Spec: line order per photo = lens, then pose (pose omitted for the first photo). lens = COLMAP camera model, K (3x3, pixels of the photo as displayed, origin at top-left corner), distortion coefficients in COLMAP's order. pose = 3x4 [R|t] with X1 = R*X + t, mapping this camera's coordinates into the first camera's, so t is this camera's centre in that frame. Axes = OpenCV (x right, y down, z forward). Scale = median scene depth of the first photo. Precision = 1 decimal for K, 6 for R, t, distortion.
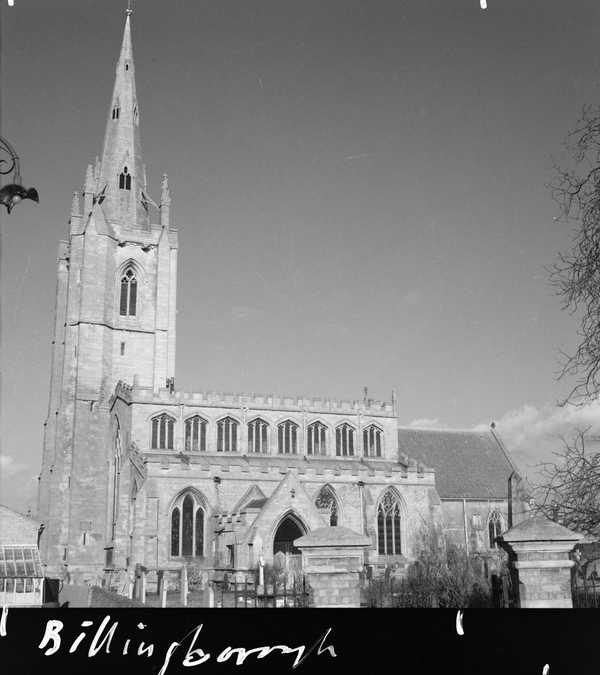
lens RADIAL K [[848.5, 0, 300.0], [0, 848.5, 337.5], [0, 0, 1]] dist [0.007782, 0.005360]
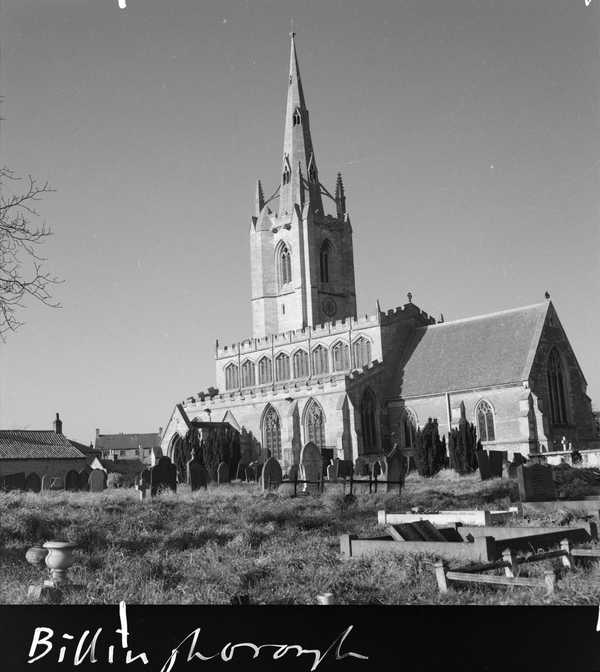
lens RADIAL K [[844.7, 0, 300.0], [0, 844.7, 336.0], [0, 0, 1]] dist [0.007782, 0.005360]
pose [[0.361707, -0.161381, -0.918218, 1.166834], [0.274284, 0.959735, -0.060631, 0.162314], [0.891031, -0.229922, 0.391407, 0.570033]]
